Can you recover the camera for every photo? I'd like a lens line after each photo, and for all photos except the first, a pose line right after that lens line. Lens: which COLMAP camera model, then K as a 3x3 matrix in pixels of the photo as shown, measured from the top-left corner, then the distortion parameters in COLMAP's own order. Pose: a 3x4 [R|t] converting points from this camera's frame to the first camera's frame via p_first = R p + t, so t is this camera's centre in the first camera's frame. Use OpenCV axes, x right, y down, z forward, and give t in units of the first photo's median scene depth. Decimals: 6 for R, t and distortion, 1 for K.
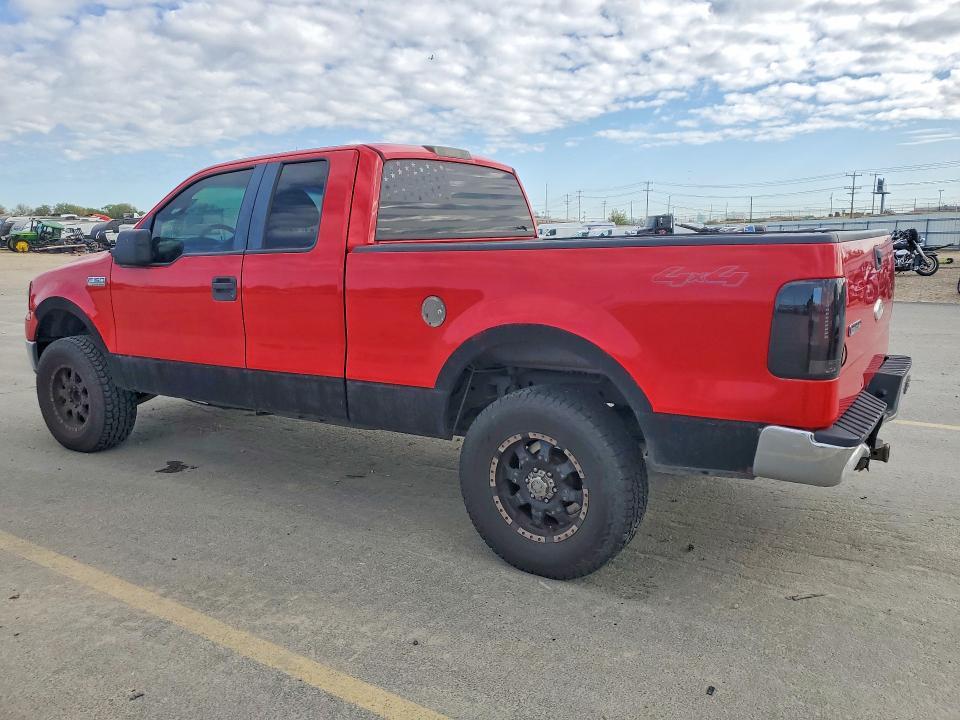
lens RADIAL K [[728.2, 0, 480.0], [0, 728.2, 360.0], [0, 0, 1]] dist [-0.010227, -0.004133]
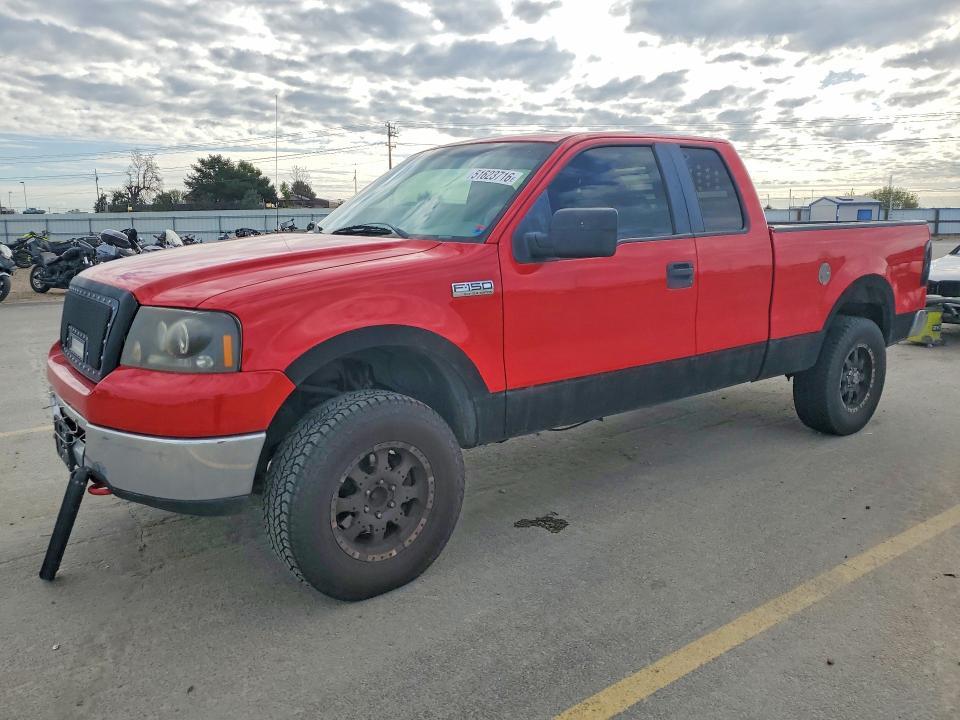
lens RADIAL K [[787.4, 0, 480.0], [0, 787.4, 360.0], [0, 0, 1]] dist [0.027403, -0.003901]
pose [[0.376951, -0.155453, 0.913095, -1.113593], [0.171069, 0.980540, 0.096313, -0.106426], [-0.910298, 0.119897, 0.396209, 0.675936]]
